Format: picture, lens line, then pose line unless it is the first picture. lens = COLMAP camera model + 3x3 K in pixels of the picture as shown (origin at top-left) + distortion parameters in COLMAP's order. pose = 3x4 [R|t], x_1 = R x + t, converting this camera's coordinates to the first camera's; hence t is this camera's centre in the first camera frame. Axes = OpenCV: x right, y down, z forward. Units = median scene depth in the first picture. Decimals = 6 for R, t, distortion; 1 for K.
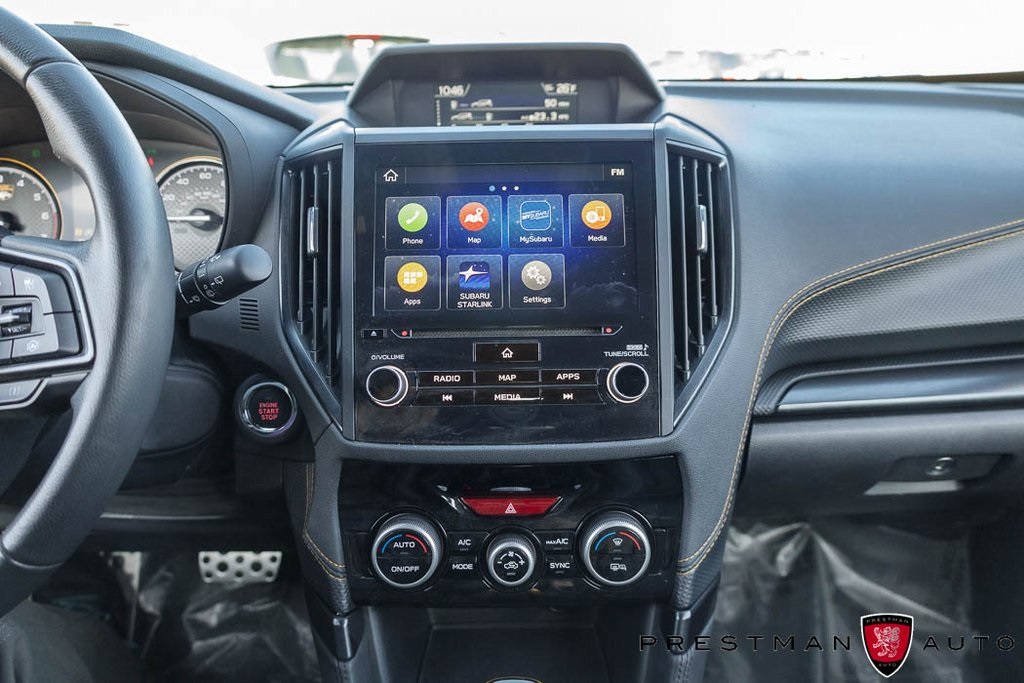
lens RADIAL K [[686.2, 0, 522.0], [0, 686.2, 339.9], [0, 0, 1]] dist [0.005232, 0.003447]
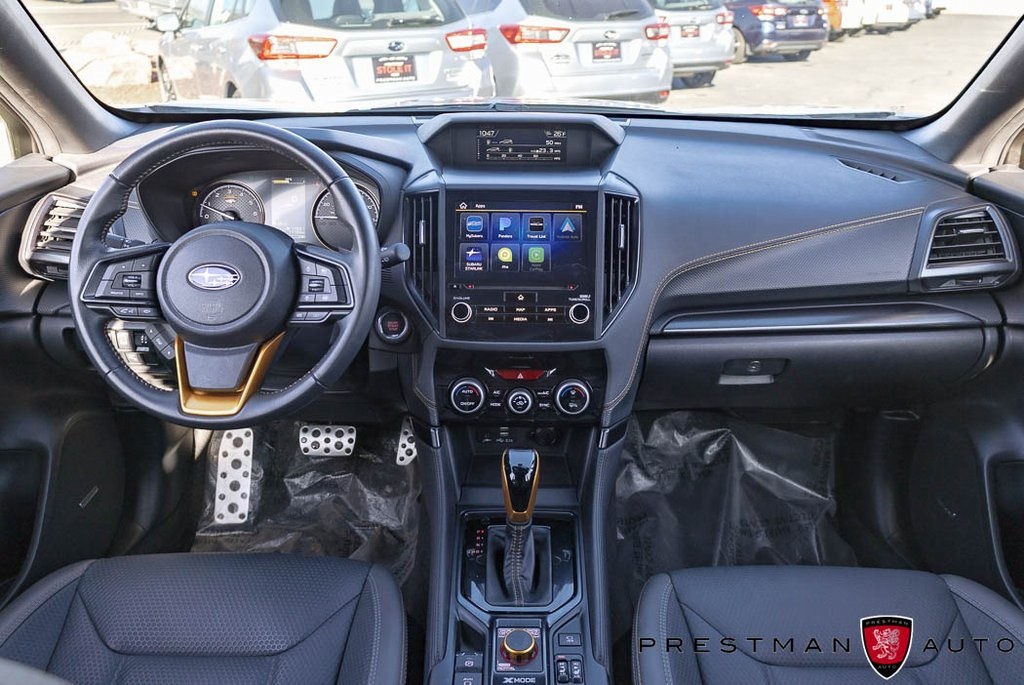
lens RADIAL K [[783.3, 0, 530.2], [0, 783.3, 327.7], [0, 0, 1]] dist [-0.002169, 0.008757]
pose [[0.999675, 0.024655, 0.006446, -0.005708], [-0.024910, 0.998766, 0.042965, 0.007107], [-0.005379, -0.043112, 0.999056, -1.188989]]
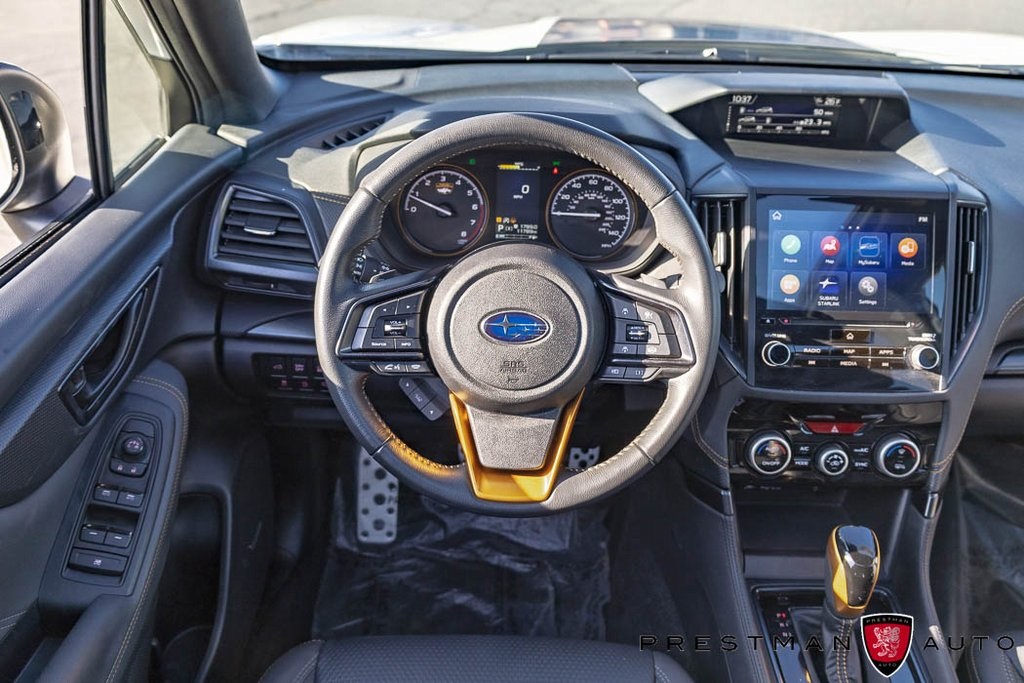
lens RADIAL K [[848.5, 0, 506.7], [0, 848.5, 333.6], [0, 0, 1]] dist [-0.043172, 0.023656]
pose [[0.999256, 0.038383, 0.003722, -0.752564], [-0.038478, 0.985966, 0.162450, -0.250163], [0.002566, -0.162472, 0.986710, -0.856916]]
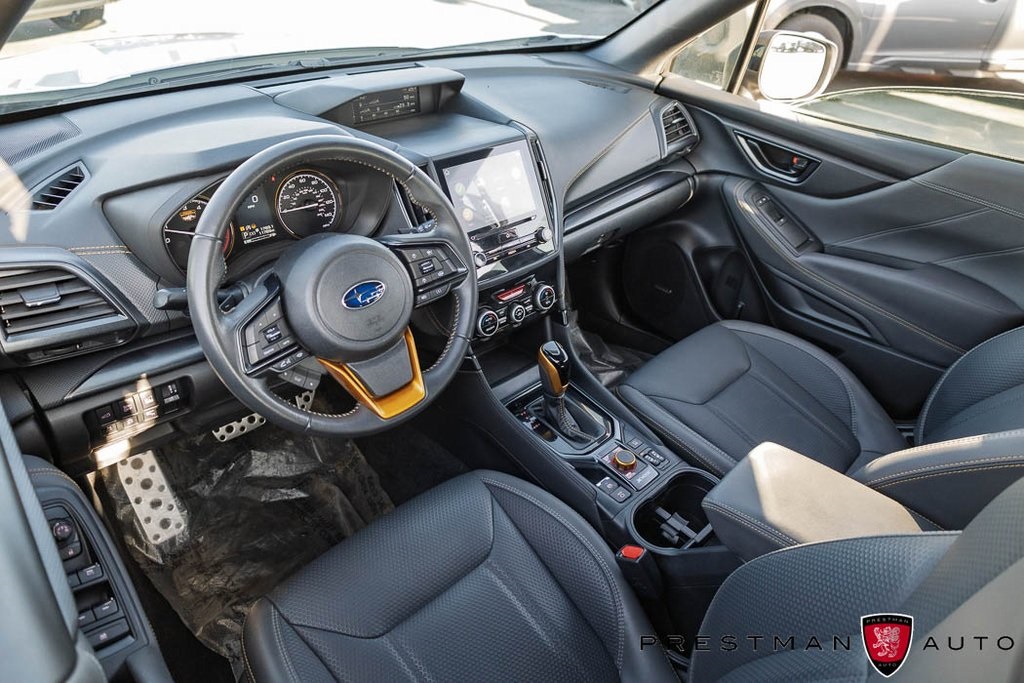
lens RADIAL K [[658.1, 0, 516.1], [0, 658.1, 340.6], [0, 0, 1]] dist [0.001414, 0.001310]
pose [[0.722891, -0.340579, 0.601194, -1.472009], [0.174596, 0.931883, 0.317978, -0.357588], [-0.668539, -0.124897, 0.733114, -0.805827]]
